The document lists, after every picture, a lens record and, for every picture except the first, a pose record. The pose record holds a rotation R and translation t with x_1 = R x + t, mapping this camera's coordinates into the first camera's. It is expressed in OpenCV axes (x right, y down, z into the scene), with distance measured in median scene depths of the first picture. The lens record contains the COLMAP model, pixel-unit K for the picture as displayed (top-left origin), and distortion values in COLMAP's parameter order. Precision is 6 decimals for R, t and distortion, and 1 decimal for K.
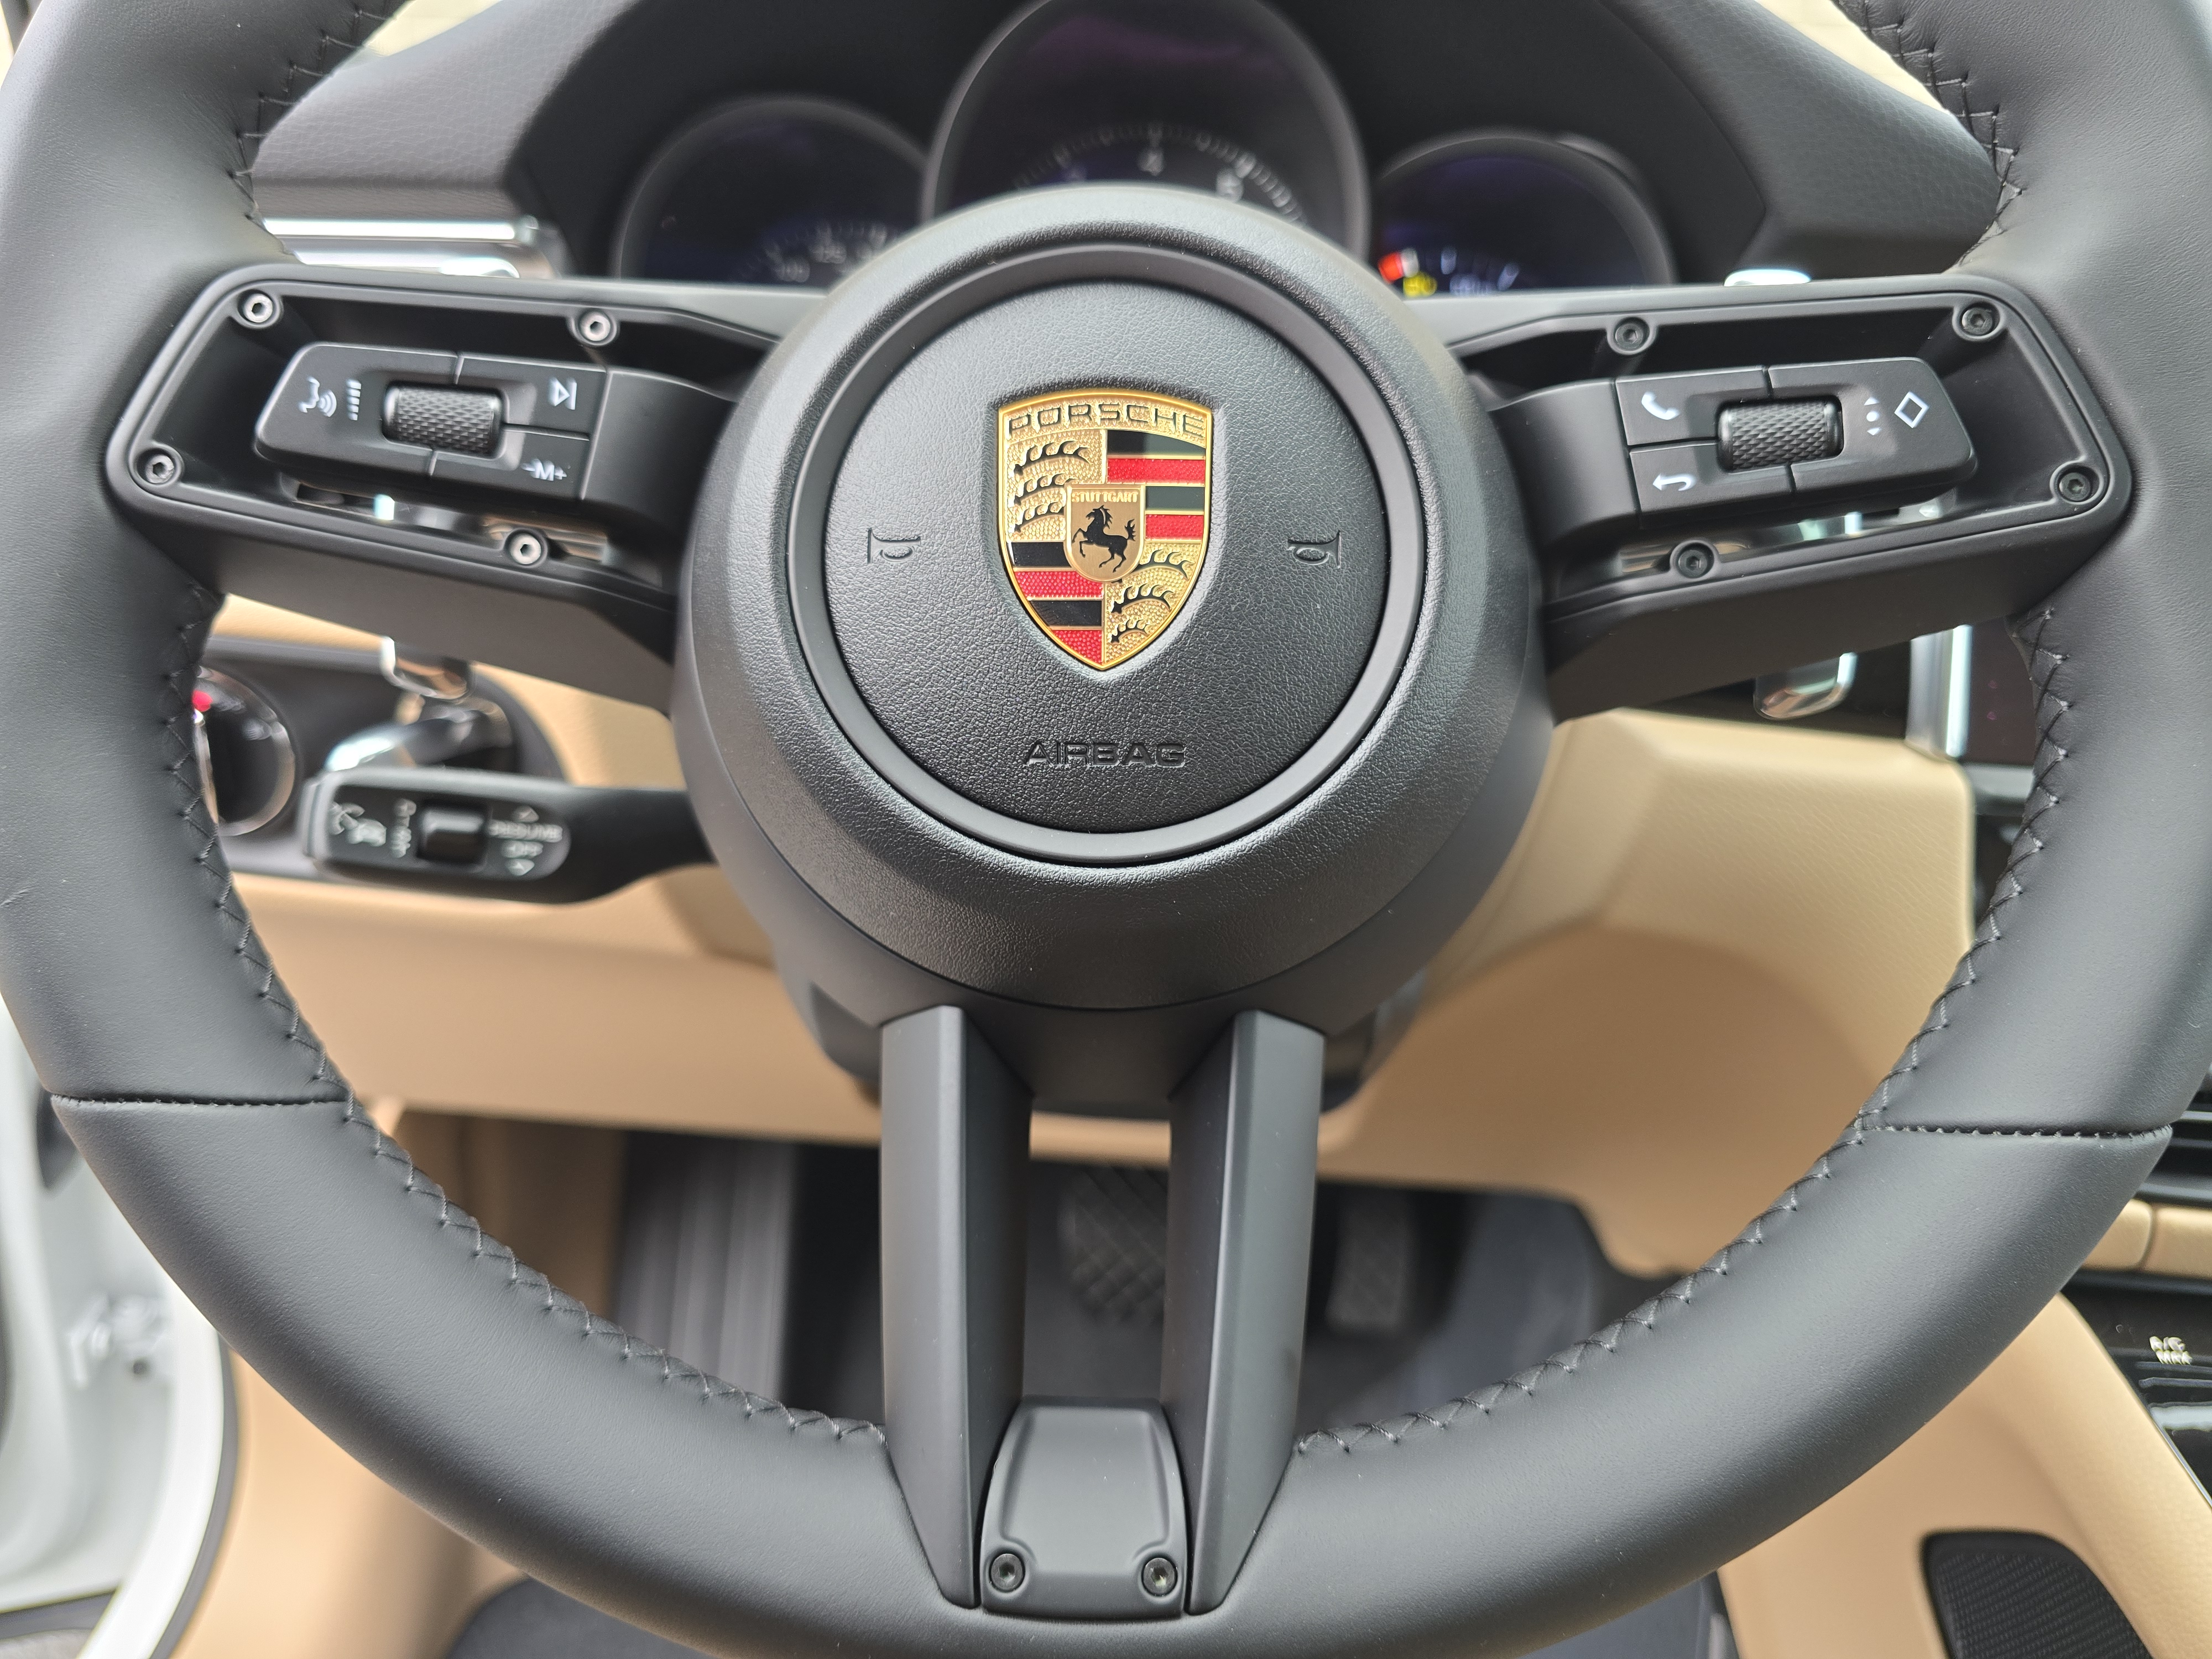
lens RADIAL K [[1567.1, 0, 1106.0], [0, 1567.1, 829.5], [0, 0, 1]] dist [-0.001491, -0.004998]
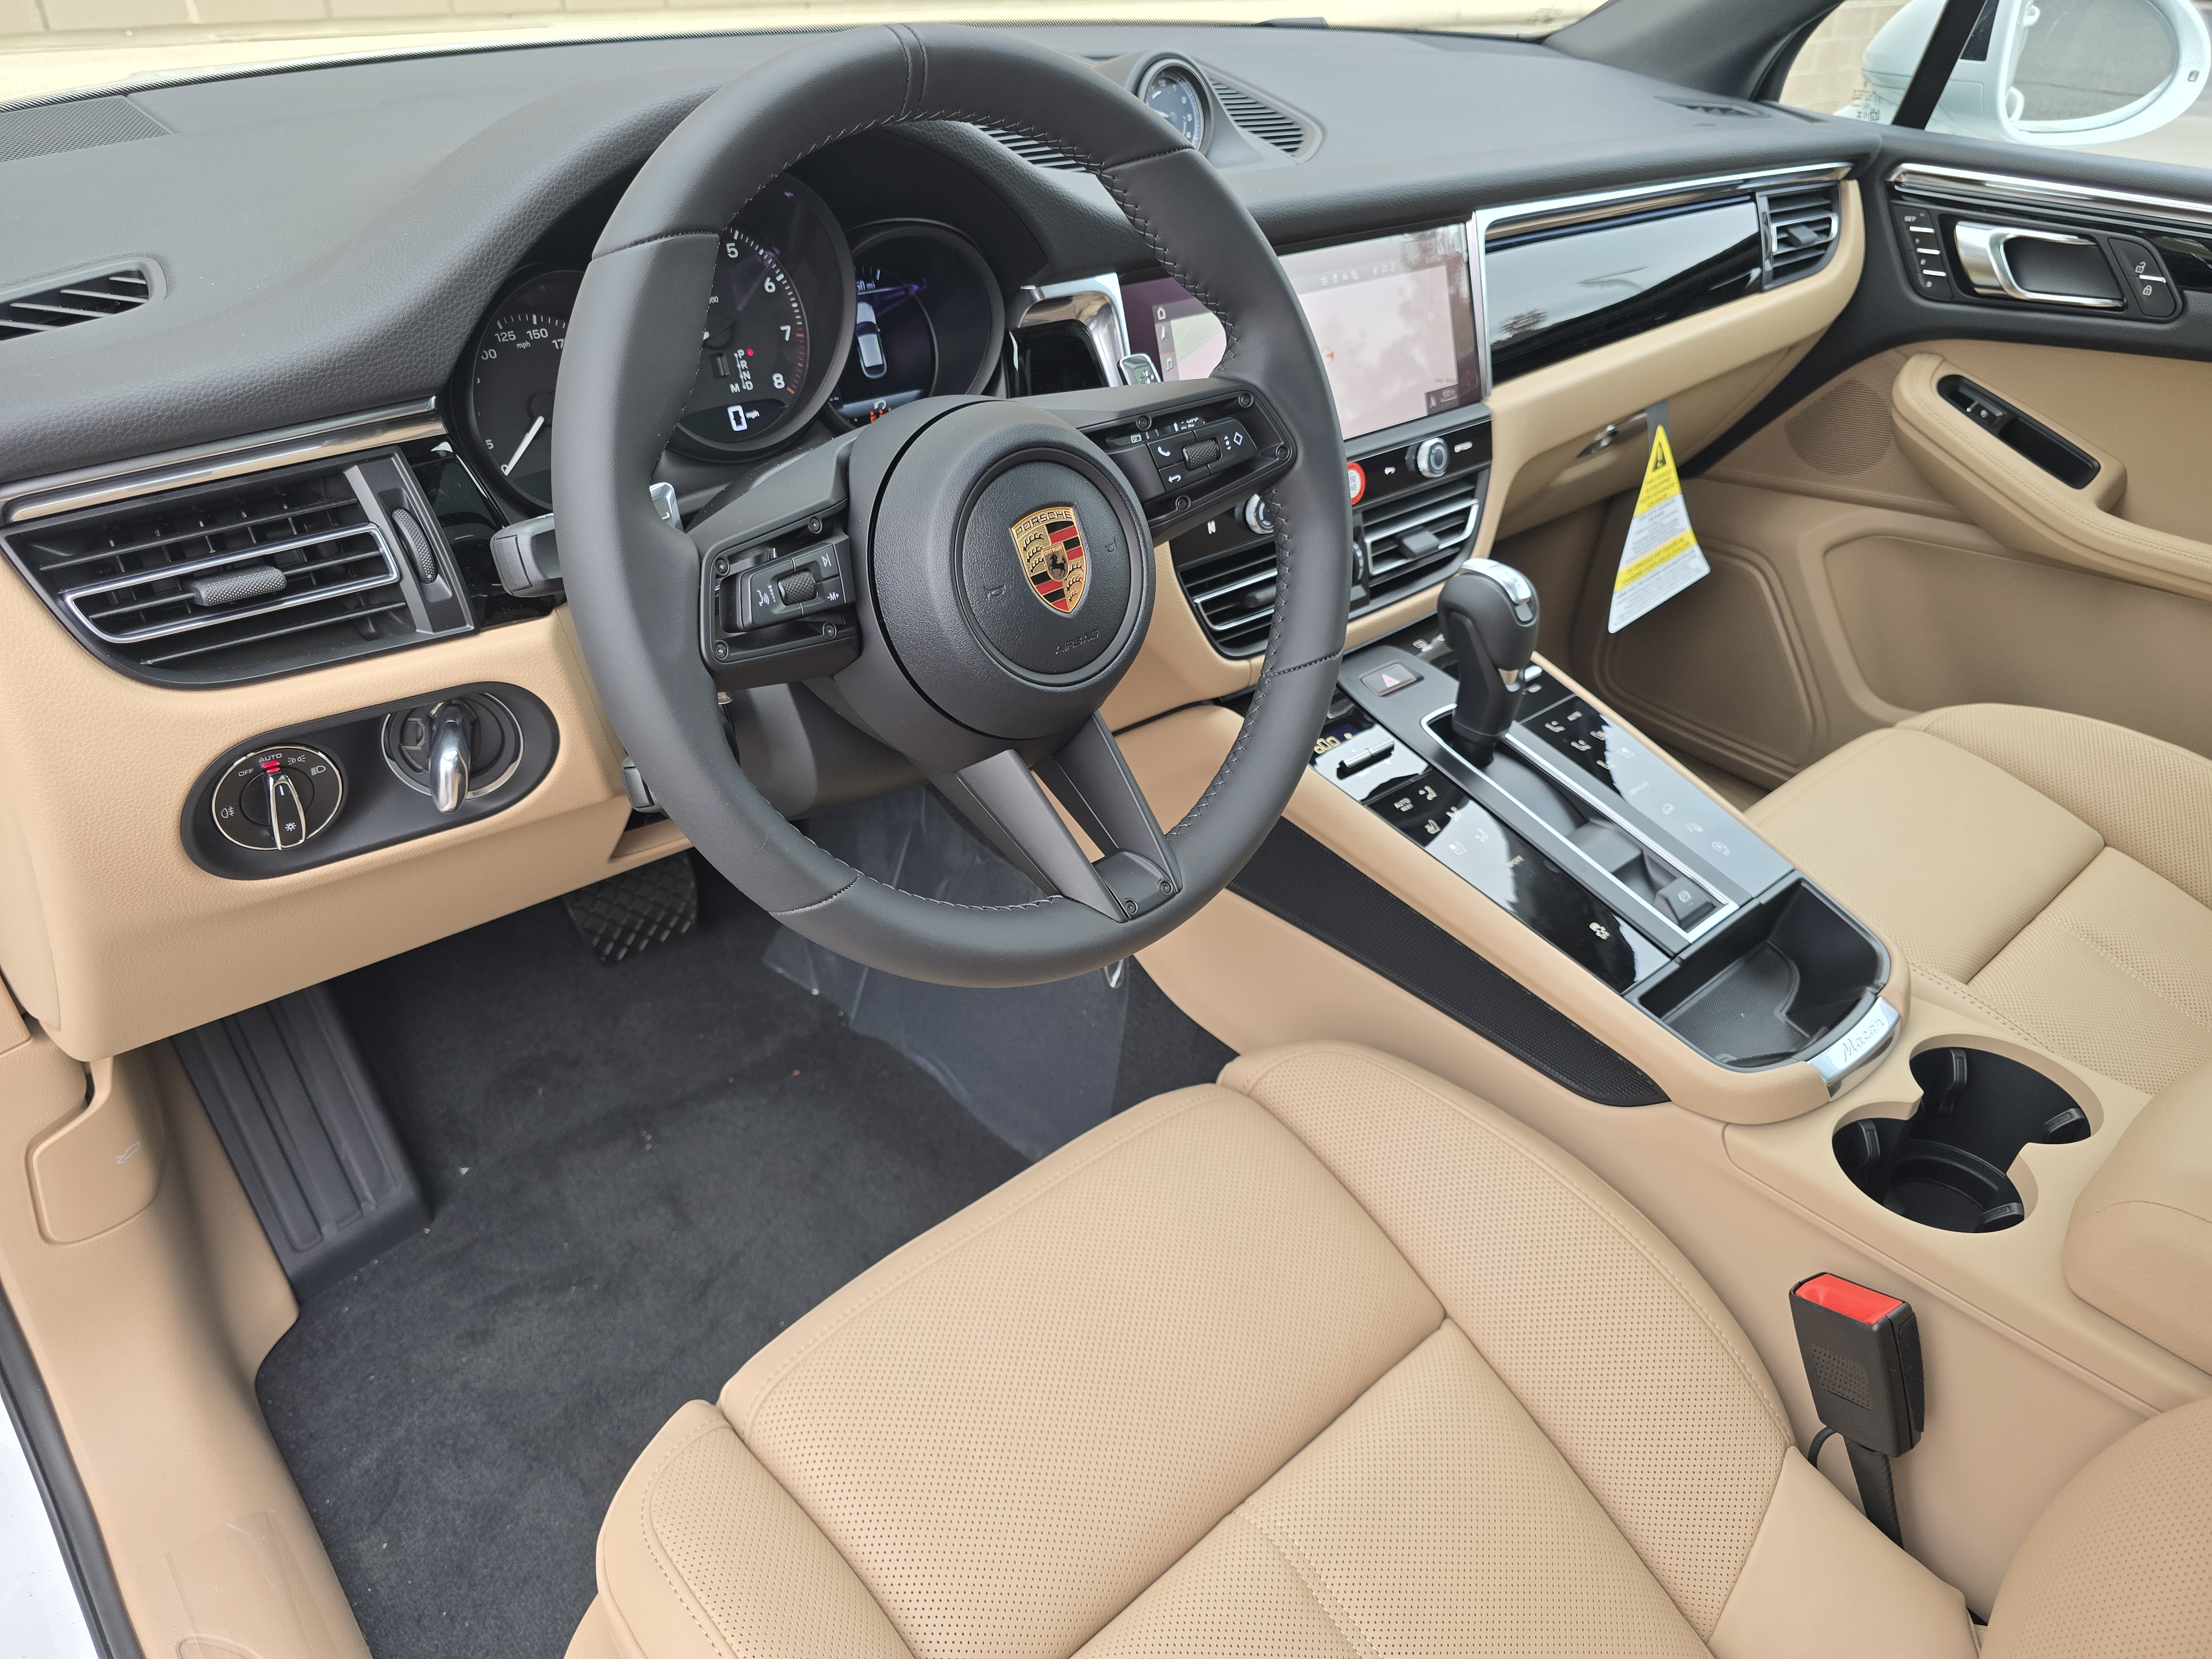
lens RADIAL K [[1503.8, 0, 1106.0], [0, 1503.8, 829.5], [0, 0, 1]] dist [-0.006714, 0.001156]
pose [[0.727595, -0.398006, 0.558746, -1.586119], [0.234048, 0.909642, 0.343180, -0.644580], [-0.644847, -0.118922, 0.755003, -1.098997]]
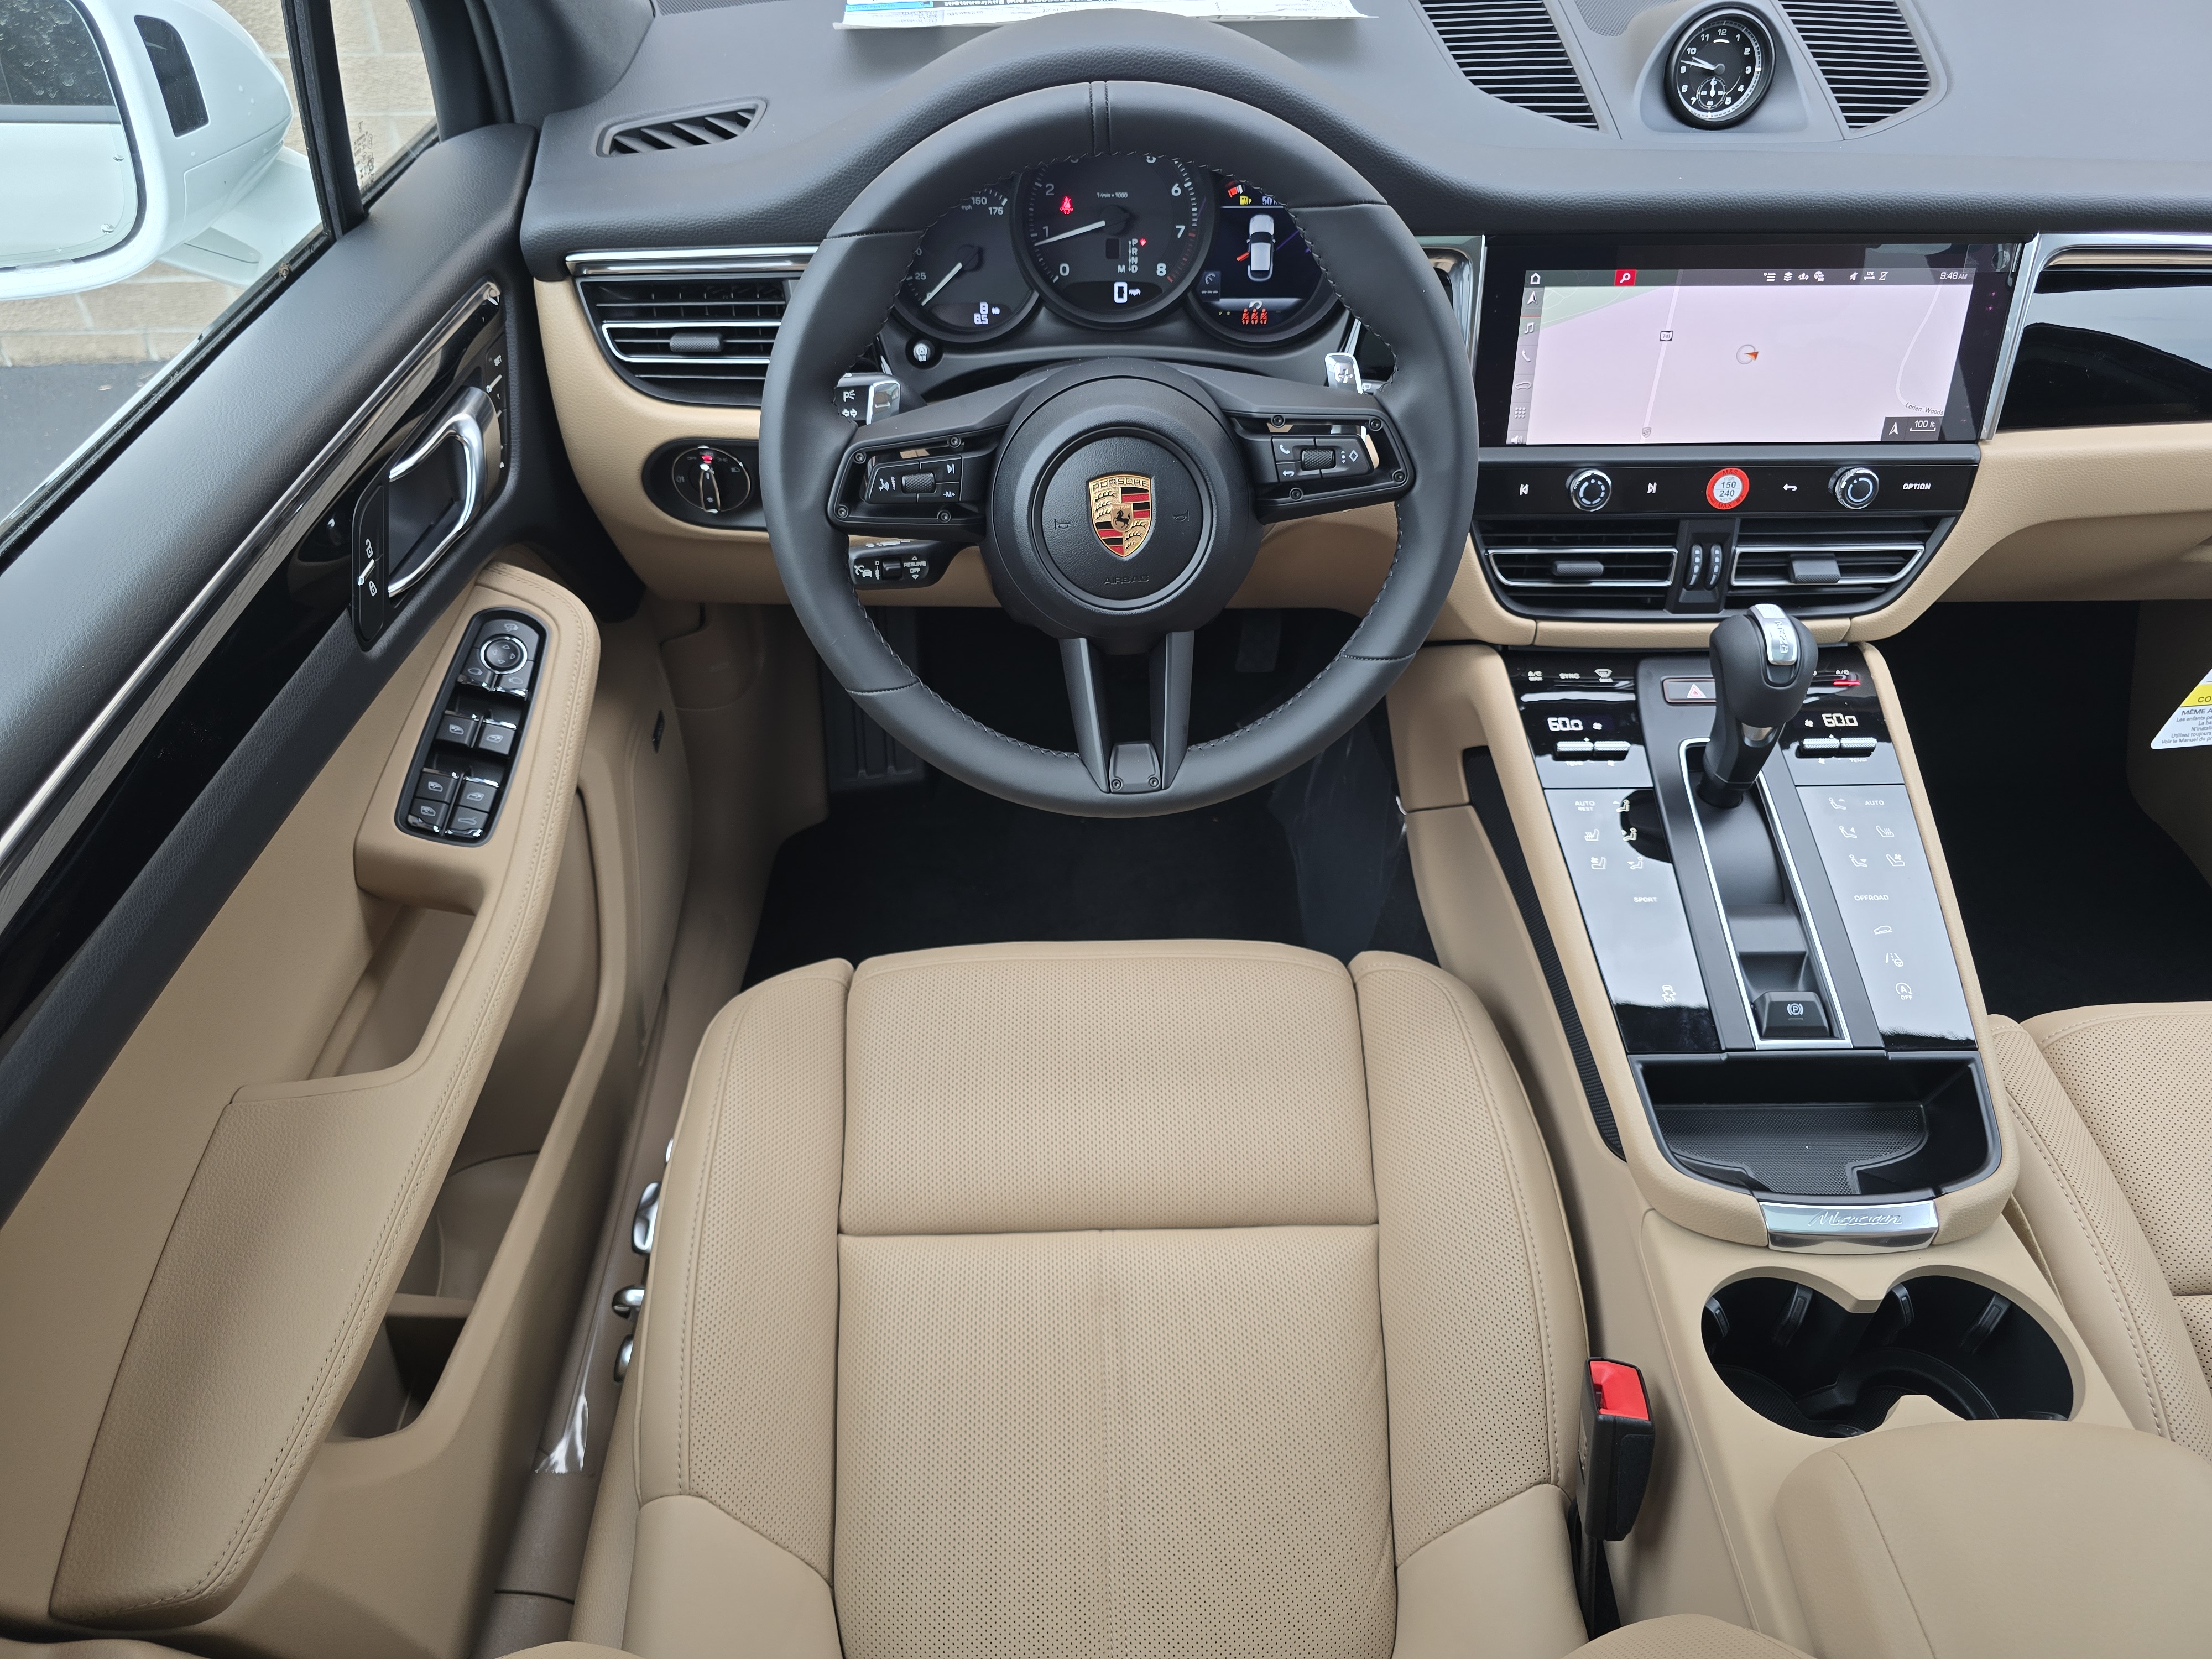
lens RADIAL K [[1567.1, 0, 1106.0], [0, 1567.1, 829.5], [0, 0, 1]] dist [-0.001491, -0.004998]
pose [[0.996850, -0.079242, 0.003145, -0.103362], [0.069483, 0.891830, 0.447003, -1.139988], [-0.038226, -0.445377, 0.894527, -2.472964]]
